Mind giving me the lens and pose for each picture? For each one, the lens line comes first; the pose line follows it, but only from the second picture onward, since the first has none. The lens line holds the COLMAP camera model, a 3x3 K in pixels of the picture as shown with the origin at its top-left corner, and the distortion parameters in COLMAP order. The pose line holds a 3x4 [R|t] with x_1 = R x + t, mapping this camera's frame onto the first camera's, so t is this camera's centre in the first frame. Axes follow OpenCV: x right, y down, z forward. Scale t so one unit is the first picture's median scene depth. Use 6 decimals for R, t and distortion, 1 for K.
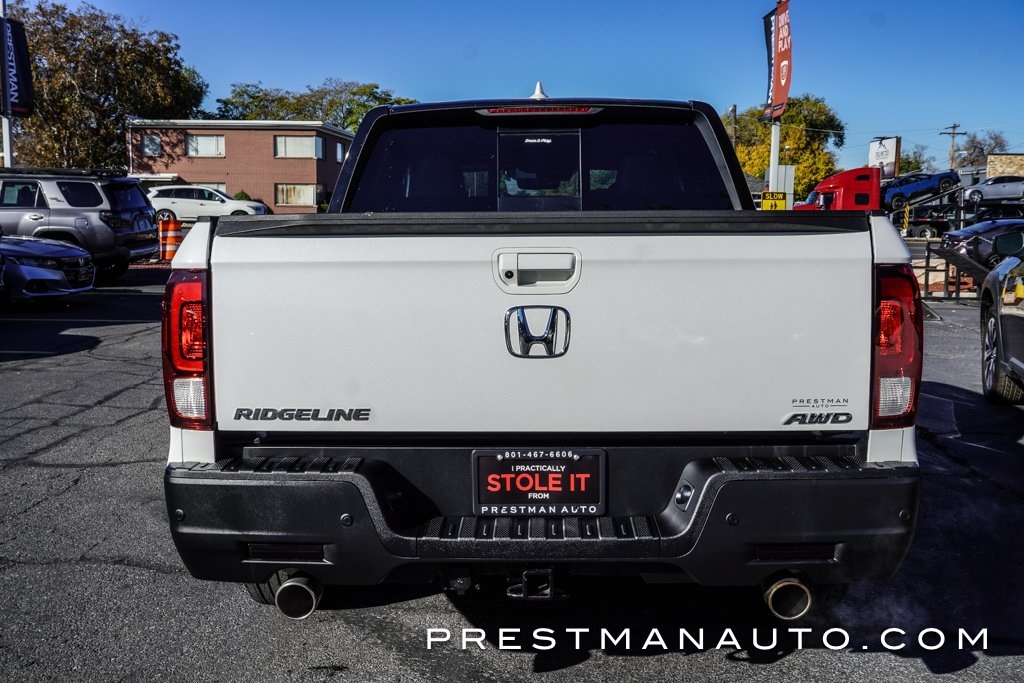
lens RADIAL K [[1005.0, 0, 503.9], [0, 1005.0, 322.7], [0, 0, 1]] dist [0.005736, 0.000000]
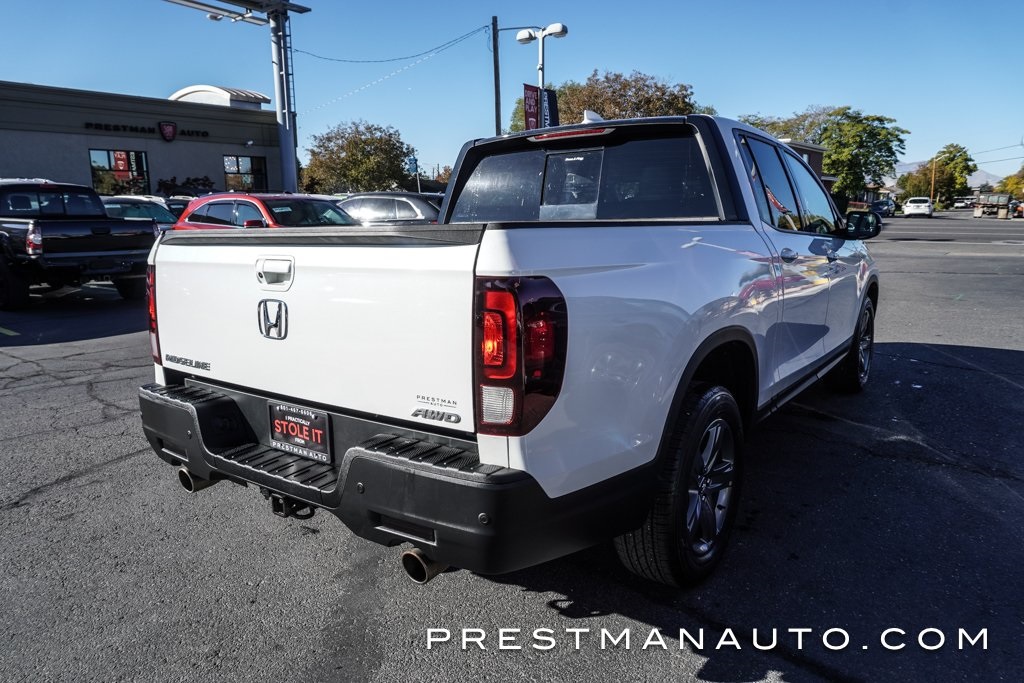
lens RADIAL K [[693.2, 0, 517.6], [0, 693.2, 337.8], [0, 0, 1]] dist [-0.033864, 0.023379]
pose [[0.822981, 0.086053, -0.561514, 0.780575], [-0.042646, 0.995030, 0.089987, -0.059894], [0.566467, -0.050111, 0.822560, 0.414218]]
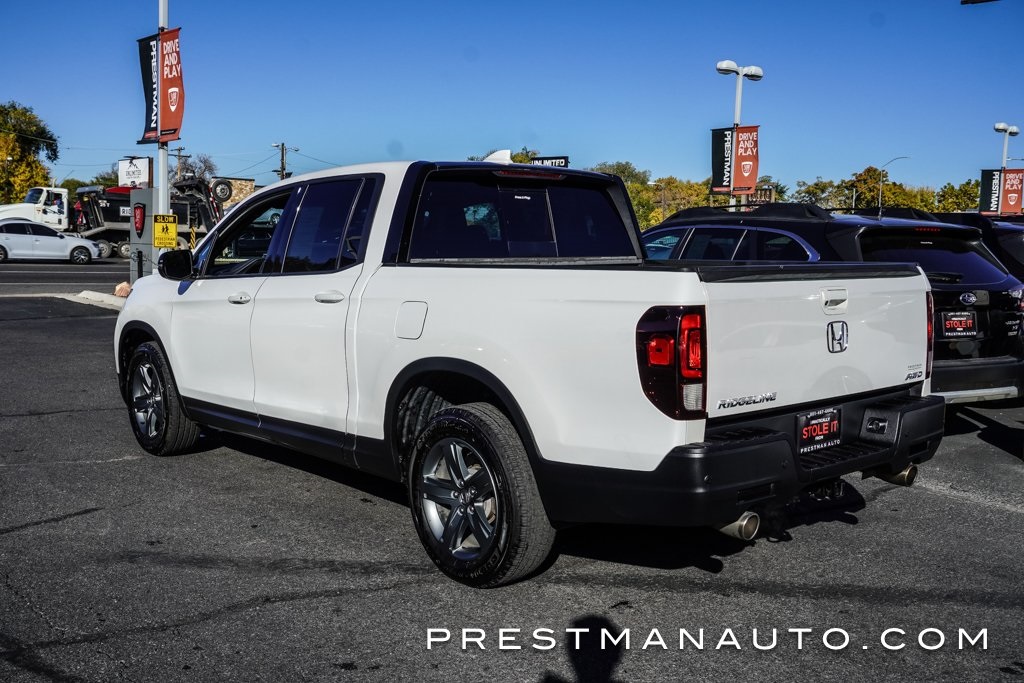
lens RADIAL K [[1005.0, 0, 510.7], [0, 1005.0, 346.1], [0, 0, 1]] dist [0.005736, 0.000000]
pose [[0.738730, -0.062698, 0.671079, -1.427215], [0.058937, 0.997859, 0.028350, -0.052675], [-0.671419, 0.018608, 0.740844, 0.122315]]
